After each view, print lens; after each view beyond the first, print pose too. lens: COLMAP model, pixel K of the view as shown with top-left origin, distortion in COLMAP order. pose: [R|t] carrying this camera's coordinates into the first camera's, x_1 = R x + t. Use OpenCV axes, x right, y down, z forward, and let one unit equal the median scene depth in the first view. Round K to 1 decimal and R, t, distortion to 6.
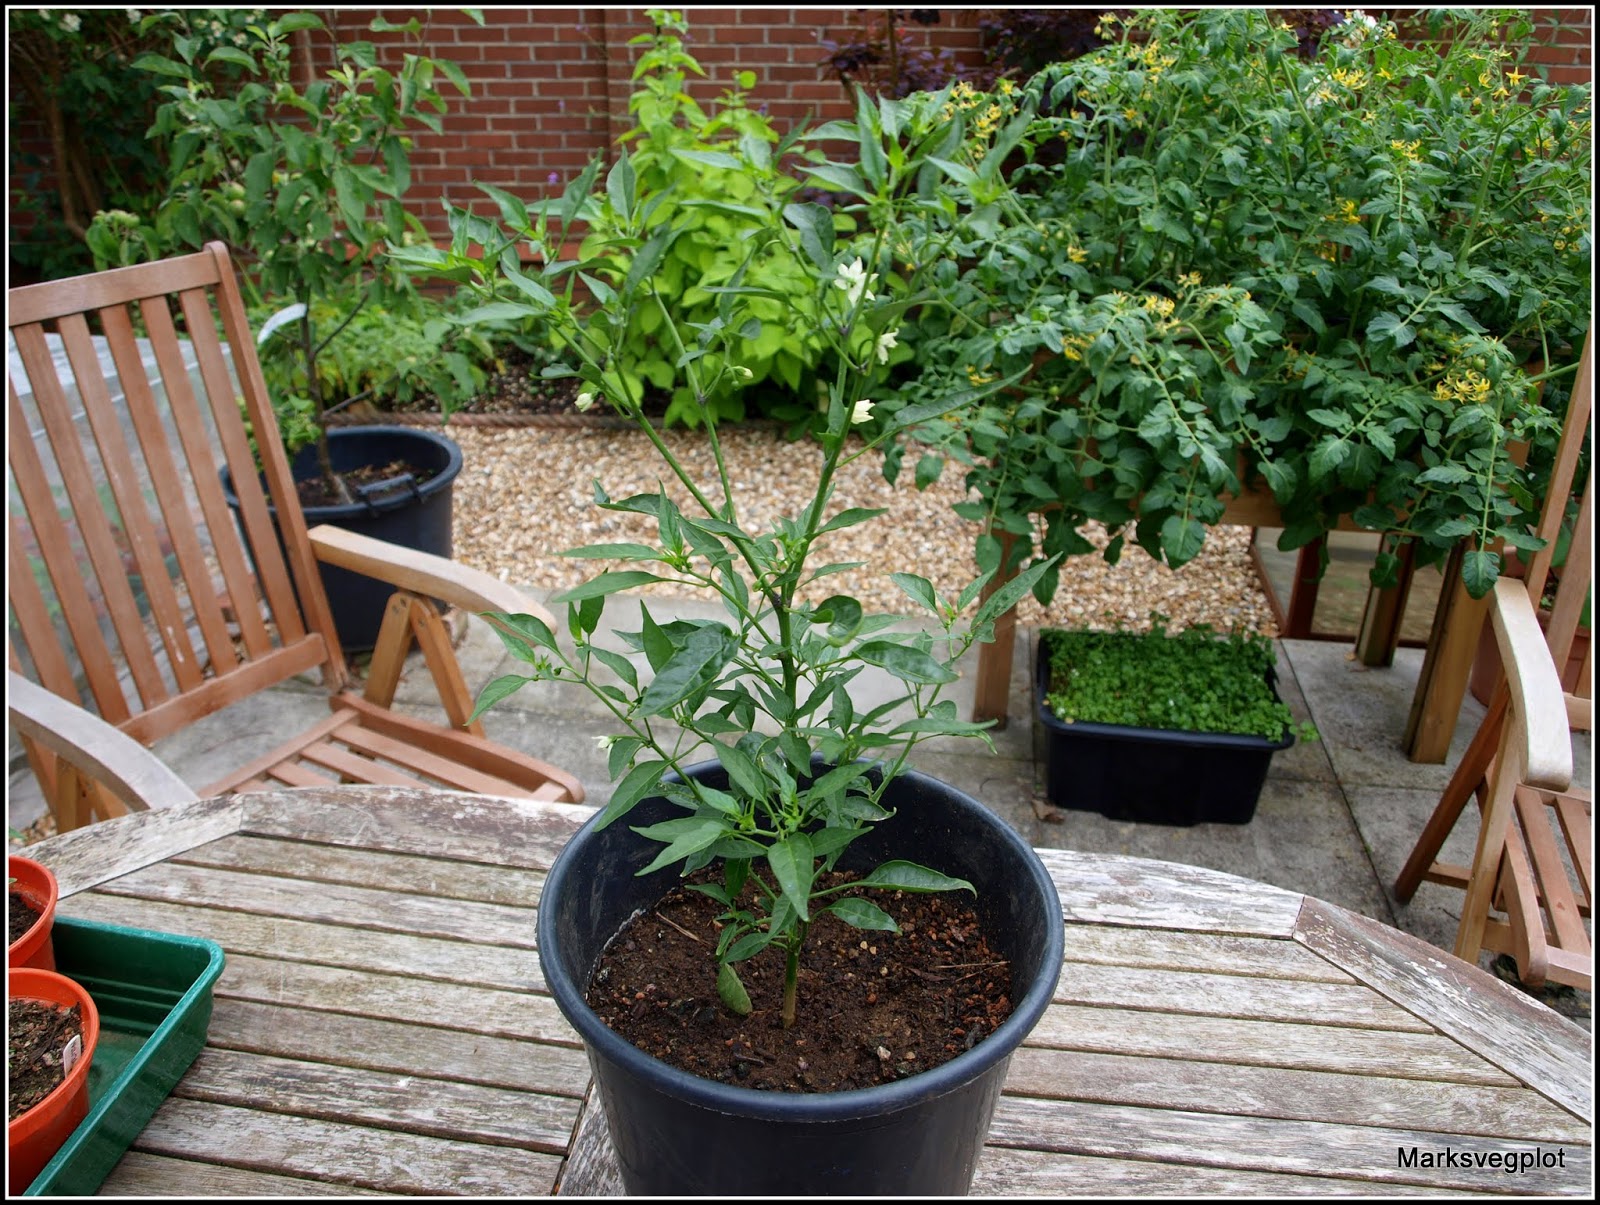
lens RADIAL K [[1339.0, 0, 800.0], [0, 1339.0, 602.5], [0, 0, 1]] dist [-0.129088, 0.105071]
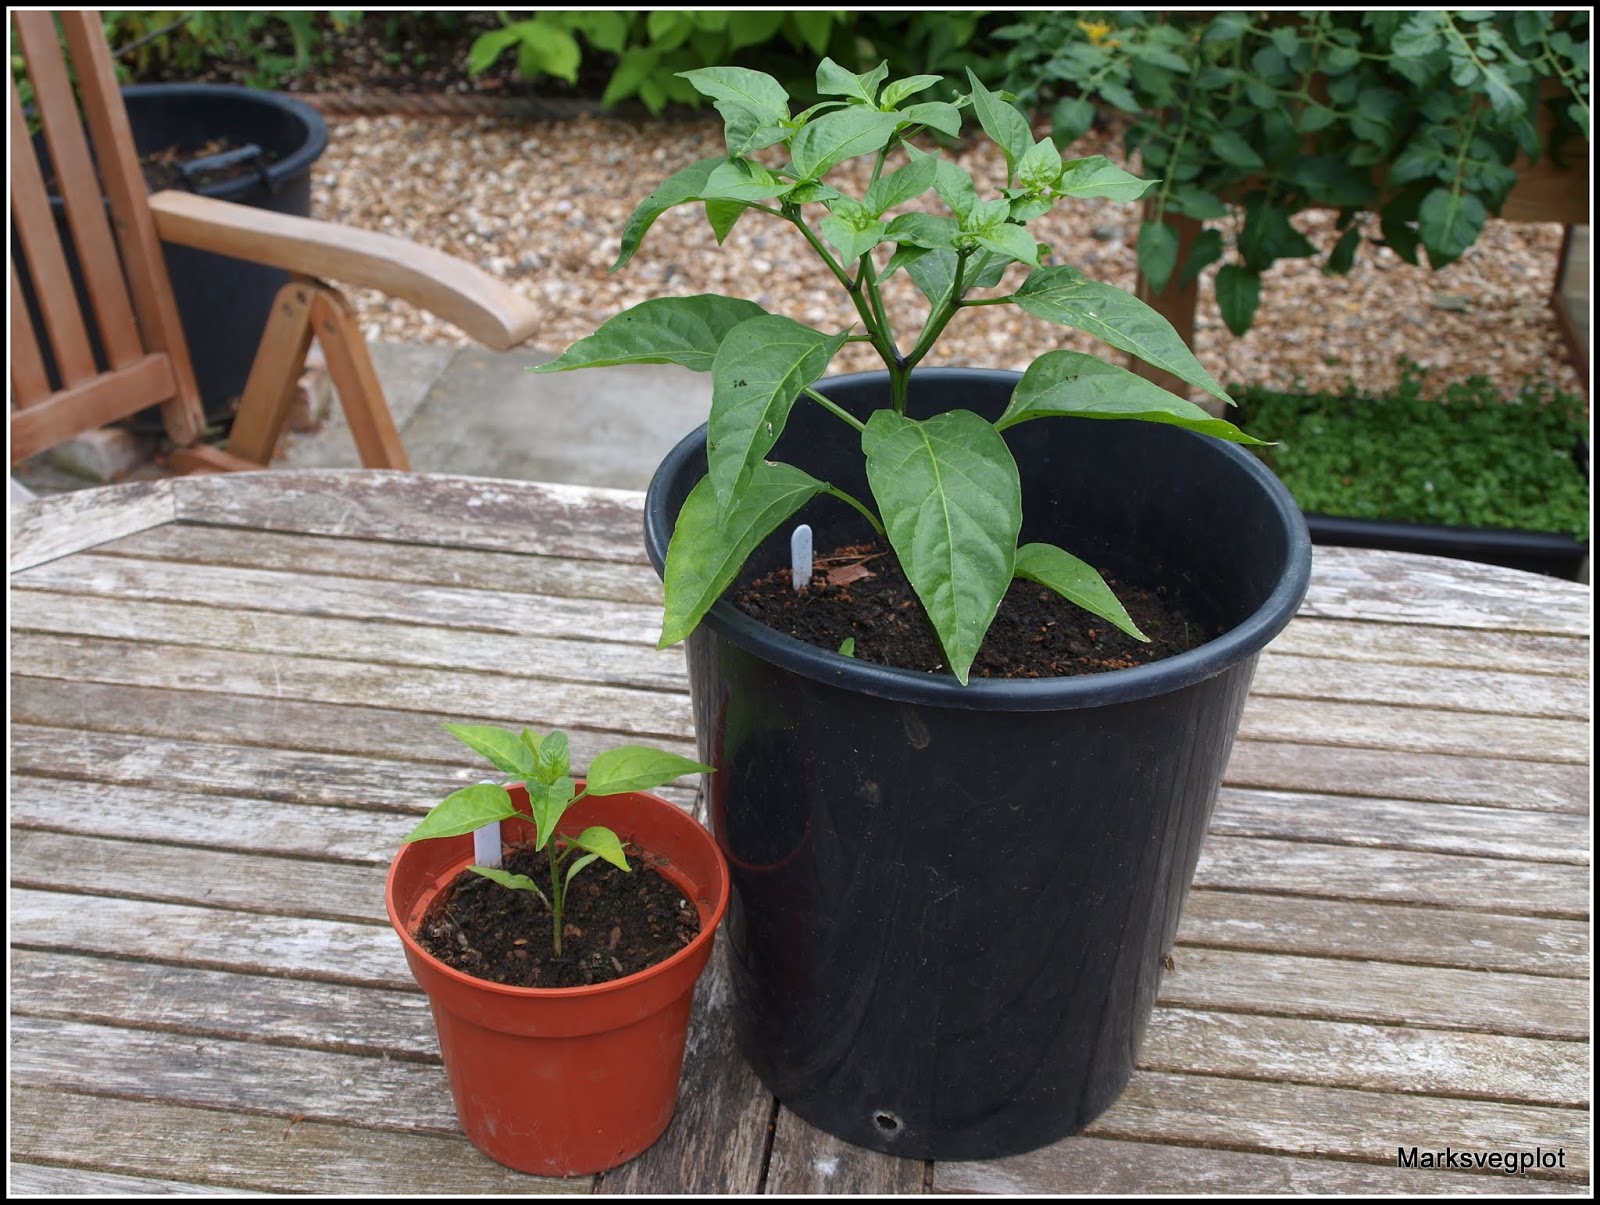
lens RADIAL K [[2219.5, 0, 800.0], [0, 2219.5, 602.5], [0, 0, 1]] dist [-0.082423, 0.080674]
pose [[0.999992, 0.003608, 0.001975, -0.083593], [-0.003735, 0.997658, 0.068301, 0.137781], [-0.001724, -0.068308, 0.997663, -0.237105]]
